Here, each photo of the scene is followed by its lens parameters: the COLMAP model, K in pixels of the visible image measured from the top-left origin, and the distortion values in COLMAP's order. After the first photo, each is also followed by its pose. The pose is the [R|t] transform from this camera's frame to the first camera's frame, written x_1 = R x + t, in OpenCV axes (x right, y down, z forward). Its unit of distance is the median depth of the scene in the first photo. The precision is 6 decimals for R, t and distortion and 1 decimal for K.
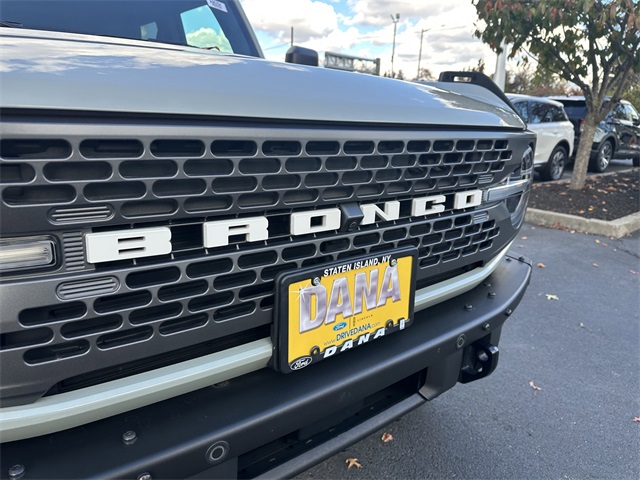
lens RADIAL K [[448.4, 0, 323.7], [0, 448.4, 229.5], [0, 0, 1]] dist [0.089701, -0.118595]
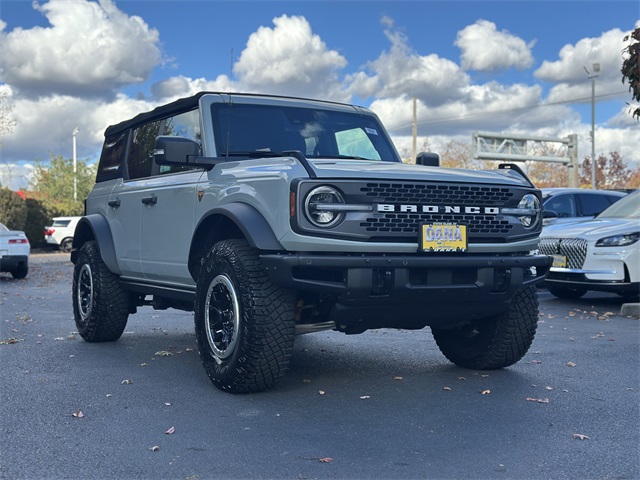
lens RADIAL K [[823.9, 0, 320.0], [0, 823.9, 240.0], [0, 0, 1]] dist [0.177854, -0.014934]
pose [[0.982444, -0.040511, -0.182106, 0.292322], [-0.006297, 0.968380, -0.249400, 1.777556], [0.186451, 0.246168, 0.951124, -5.055741]]
